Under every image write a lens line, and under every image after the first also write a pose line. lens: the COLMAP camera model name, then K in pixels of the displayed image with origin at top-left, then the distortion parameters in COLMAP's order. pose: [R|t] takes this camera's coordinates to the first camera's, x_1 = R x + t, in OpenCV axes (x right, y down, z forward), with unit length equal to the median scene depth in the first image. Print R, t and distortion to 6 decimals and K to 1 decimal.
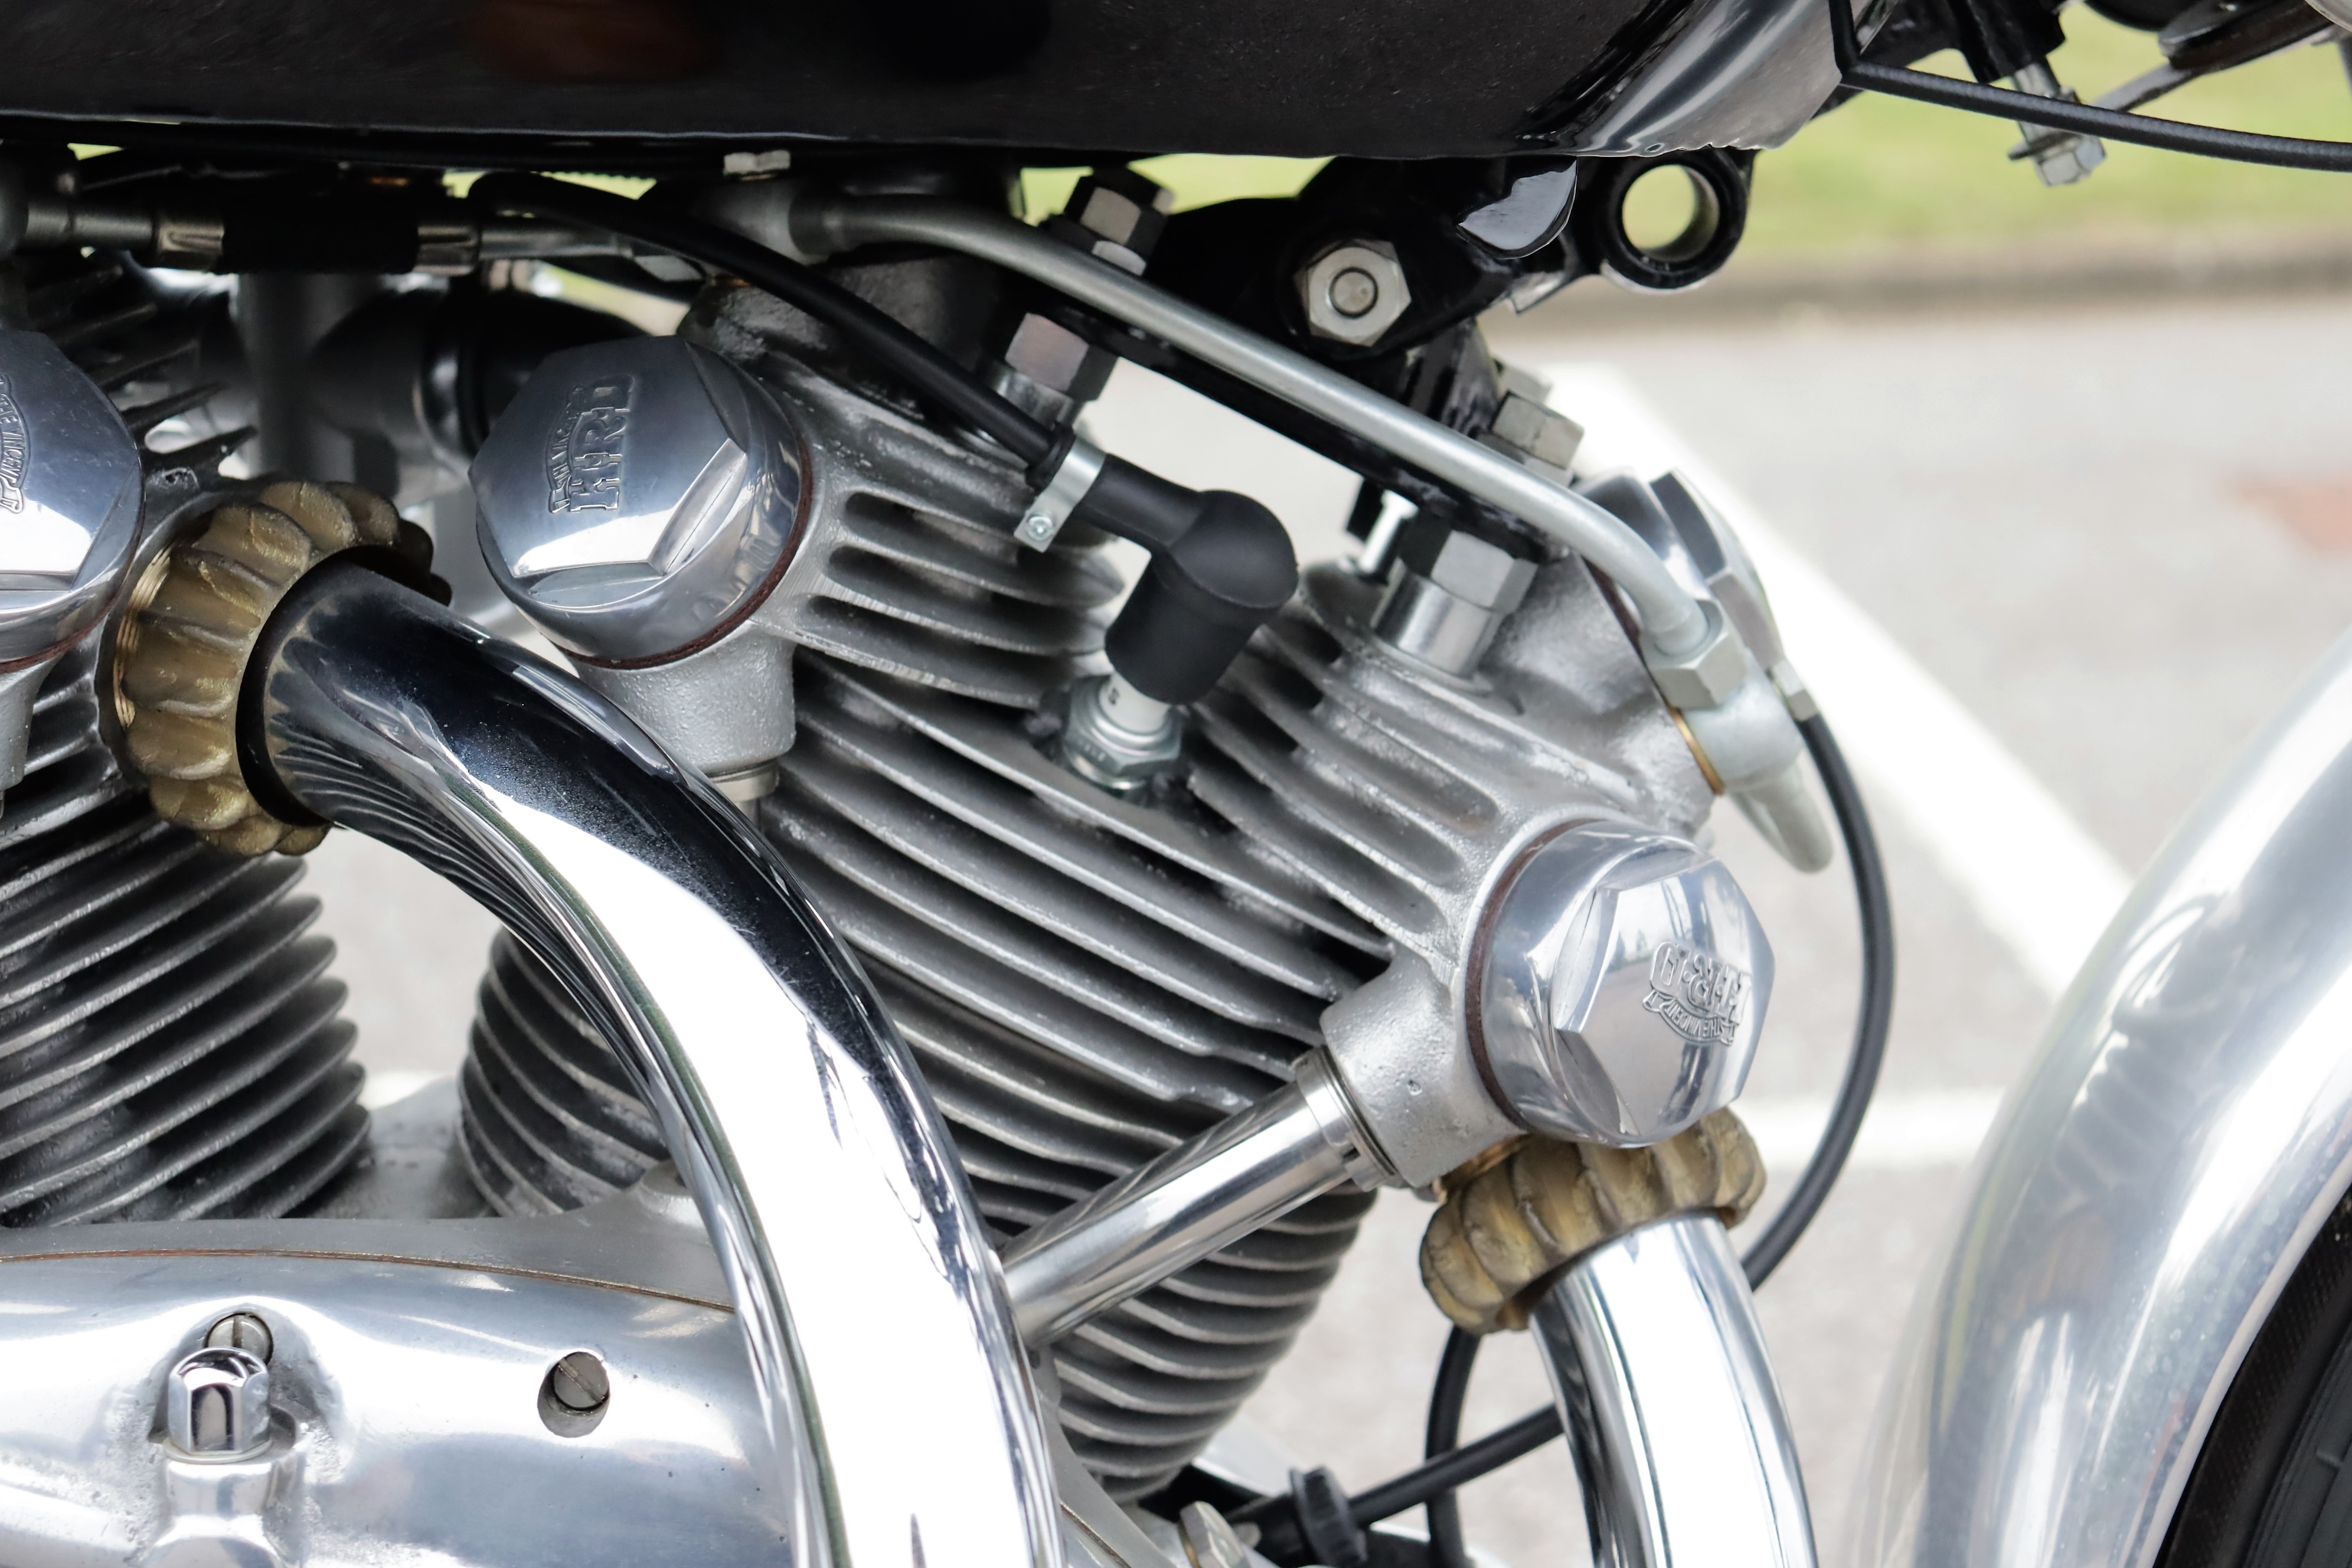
lens RADIAL K [[4408.4, 0, 1155.4], [0, 4408.4, 780.9], [0, 0, 1]] dist [0.203967, 0.000000]
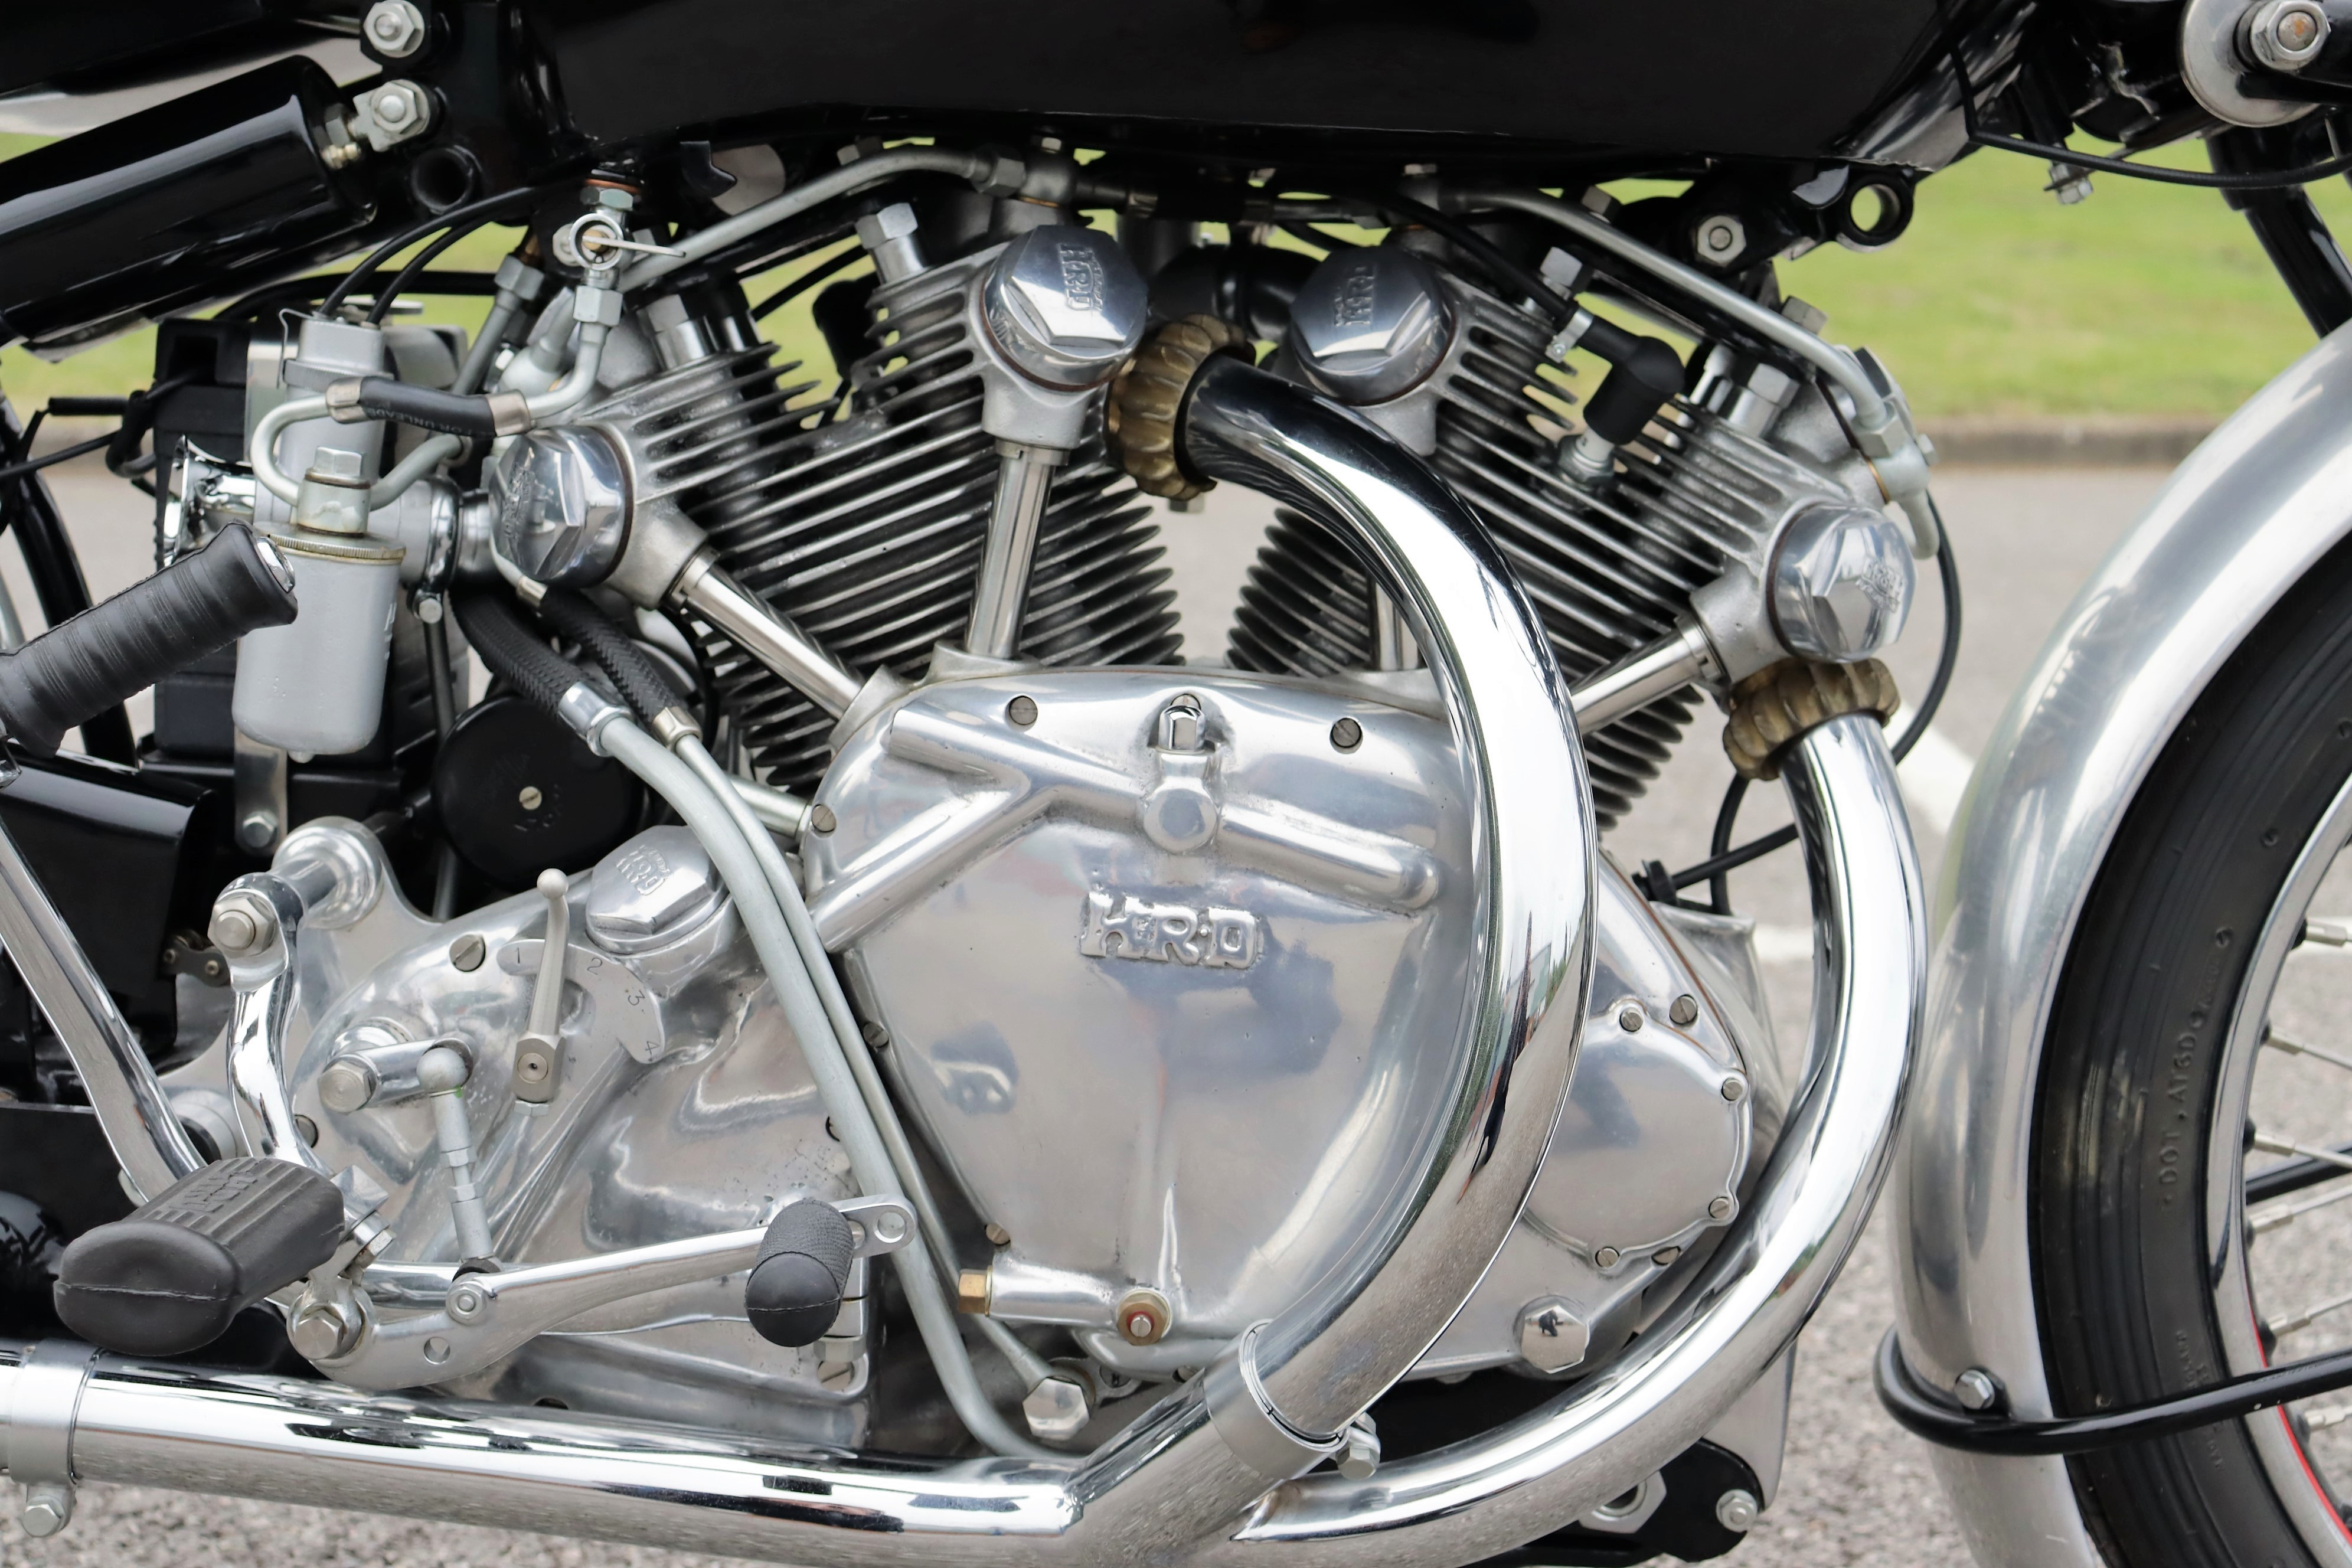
lens RADIAL K [[3219.0, 0, 1181.8], [0, 3219.0, 796.8], [0, 0, 1]] dist [0.041387, 0.000000]
pose [[0.998720, 0.038116, -0.033238, -0.141110], [-0.038180, 0.999270, -0.001293, 0.154709], [0.033164, 0.002561, 0.999447, -0.476984]]
